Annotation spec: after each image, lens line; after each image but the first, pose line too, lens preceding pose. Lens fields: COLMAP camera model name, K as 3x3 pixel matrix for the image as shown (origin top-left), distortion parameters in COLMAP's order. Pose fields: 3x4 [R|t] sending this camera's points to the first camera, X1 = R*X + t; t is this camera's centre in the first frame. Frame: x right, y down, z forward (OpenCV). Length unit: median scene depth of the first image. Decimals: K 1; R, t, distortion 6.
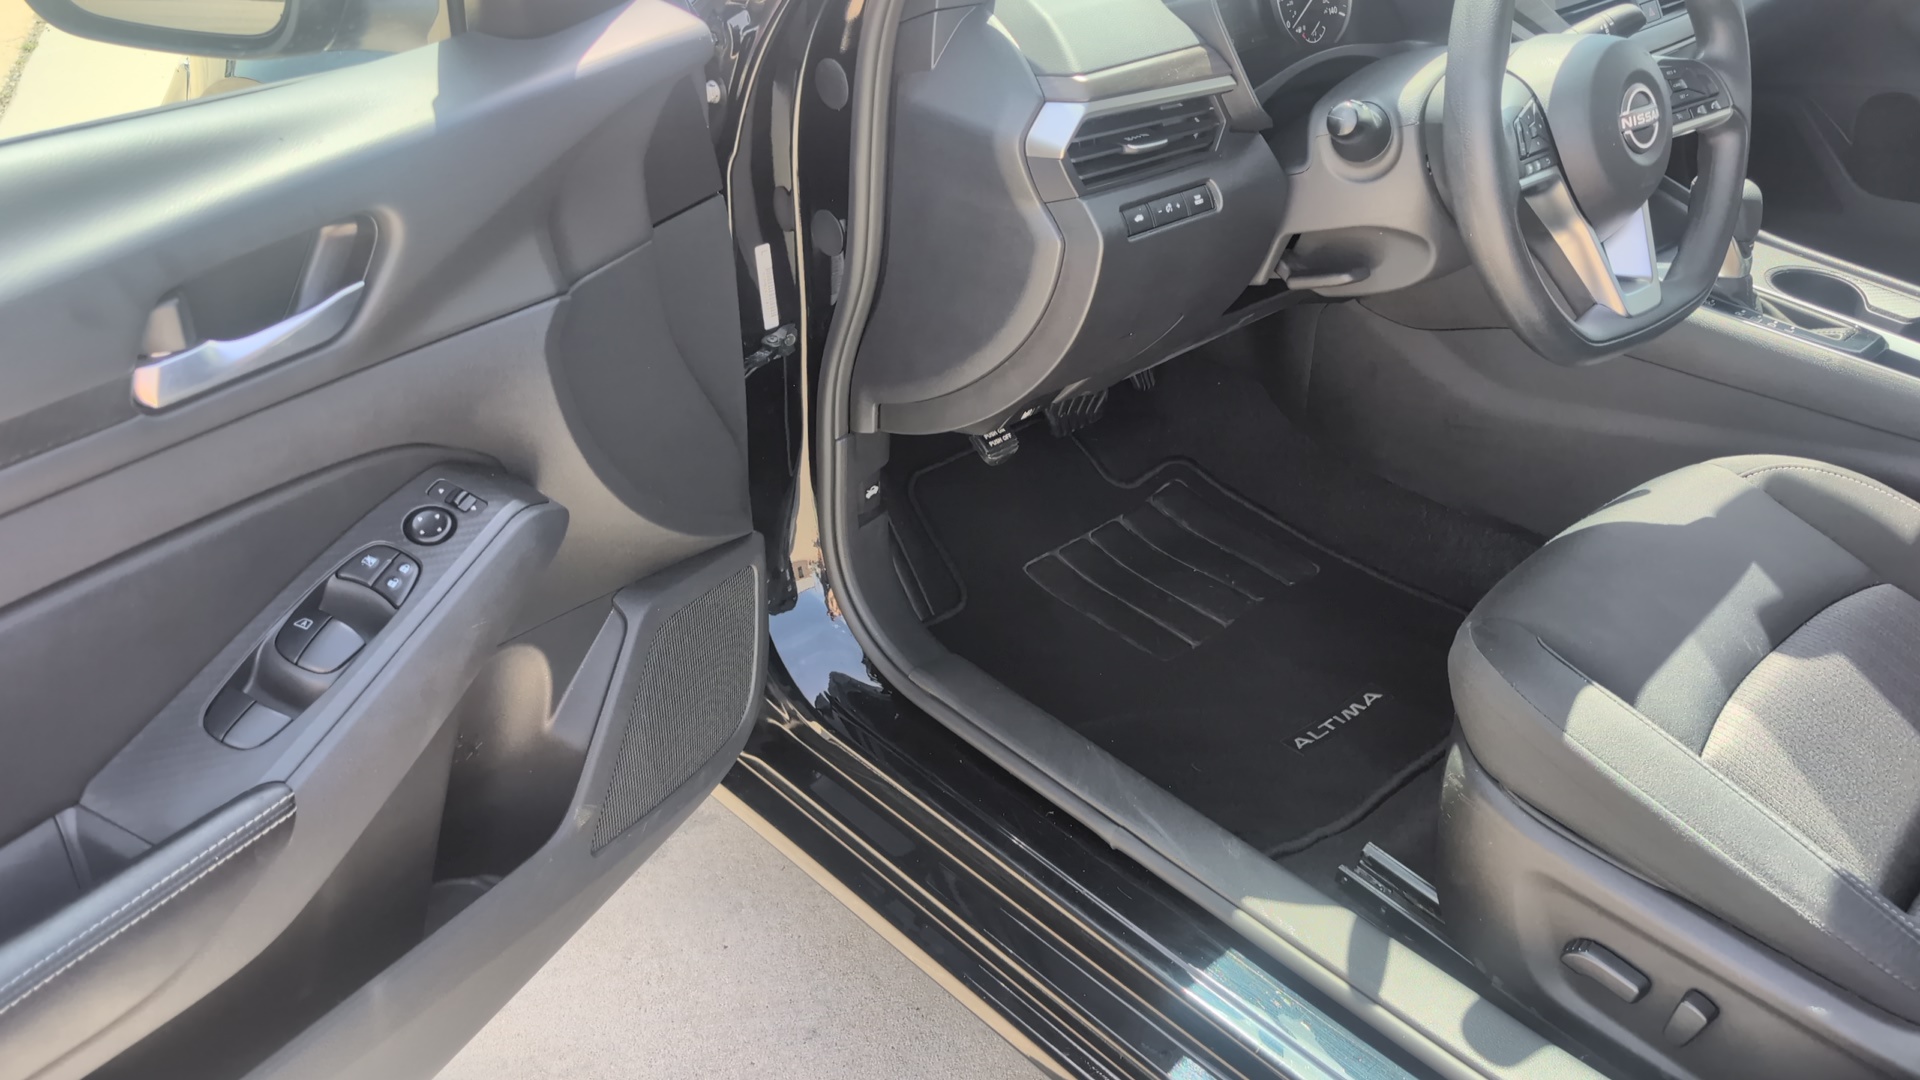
lens RADIAL K [[1618.4, 0, 963.6], [0, 1618.4, 544.4], [0, 0, 1]] dist [0.021229, -0.039411]
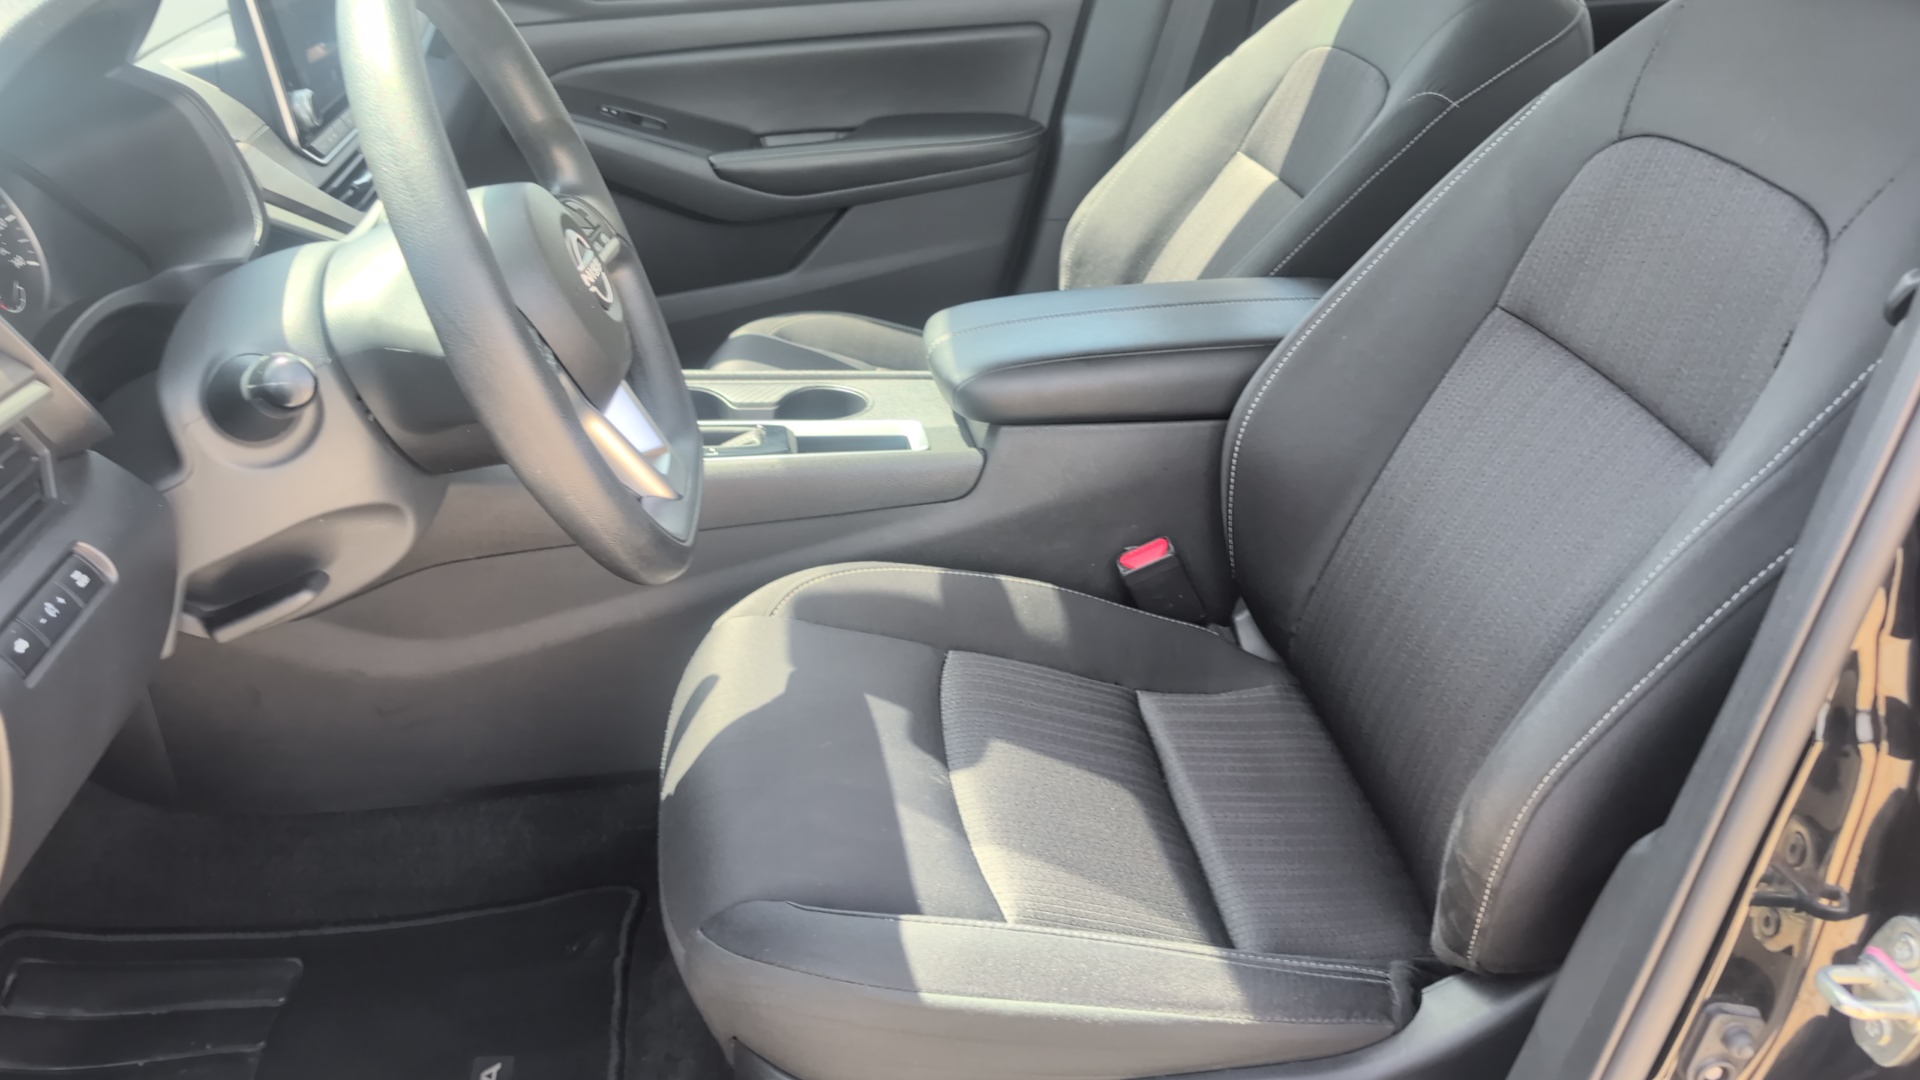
lens RADIAL K [[1618.4, 0, 963.6], [0, 1618.4, 544.4], [0, 0, 1]] dist [0.021229, -0.039411]
pose [[0.596878, -0.379127, 0.707107, -0.080225], [0.457274, 0.884915, 0.088471, -0.120955], [-0.659271, 0.270535, 0.701550, 0.334326]]
